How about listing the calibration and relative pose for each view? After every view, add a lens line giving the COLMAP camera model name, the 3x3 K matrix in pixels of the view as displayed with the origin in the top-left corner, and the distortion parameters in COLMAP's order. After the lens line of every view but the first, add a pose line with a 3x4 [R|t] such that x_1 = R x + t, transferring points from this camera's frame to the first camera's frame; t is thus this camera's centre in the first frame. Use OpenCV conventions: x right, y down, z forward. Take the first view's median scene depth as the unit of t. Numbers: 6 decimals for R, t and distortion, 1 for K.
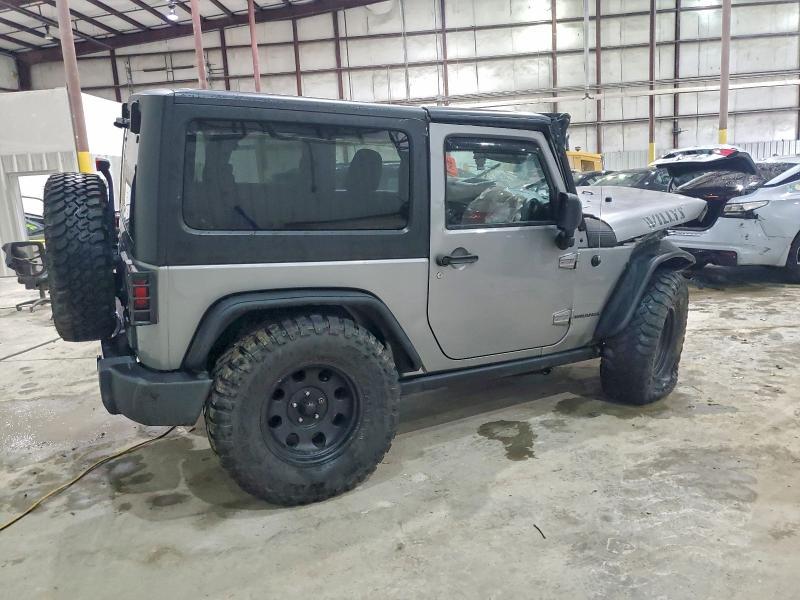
lens RADIAL K [[650.8, 0, 400.0], [0, 650.8, 300.0], [0, 0, 1]] dist [-0.003234, -0.002371]
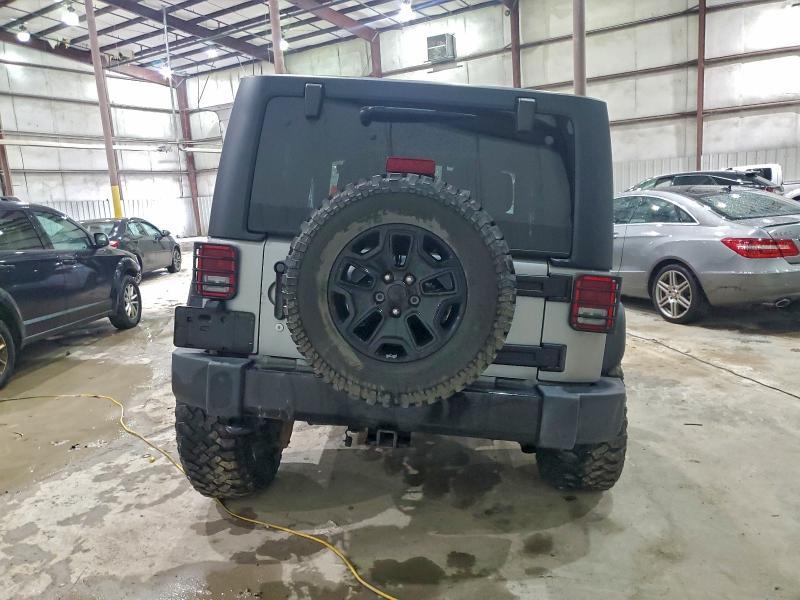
lens RADIAL K [[632.5, 0, 400.0], [0, 632.5, 300.0], [0, 0, 1]] dist [0.035891, 0.001886]
pose [[0.469083, -0.102935, 0.877135, -1.100981], [0.180494, 0.983395, 0.018878, -0.077713], [-0.864513, 0.149463, 0.479873, 0.628693]]
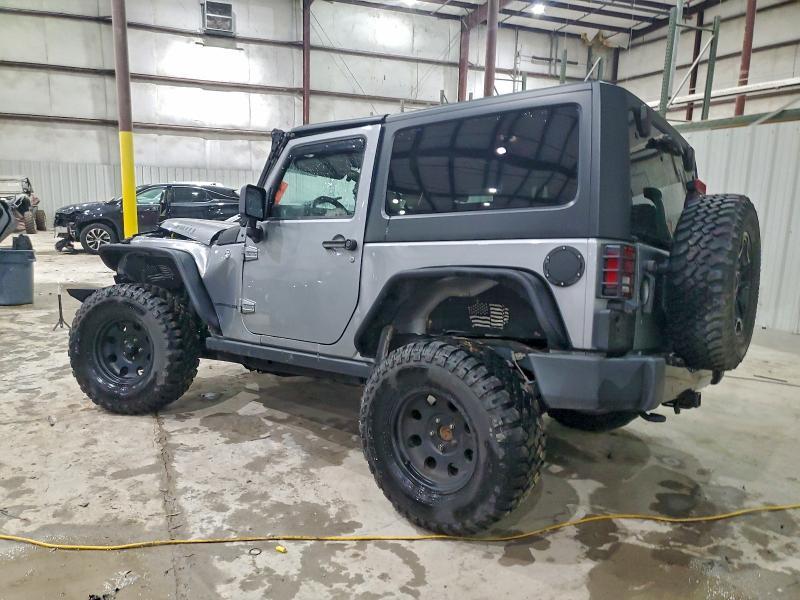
lens RADIAL K [[650.8, 0, 400.0], [0, 650.8, 300.0], [0, 0, 1]] dist [-0.003234, -0.002371]
pose [[-0.476408, -0.084292, 0.875174, -1.076635], [0.153502, 0.972132, 0.177191, -0.267869], [-0.865721, 0.218756, -0.450192, 1.779288]]
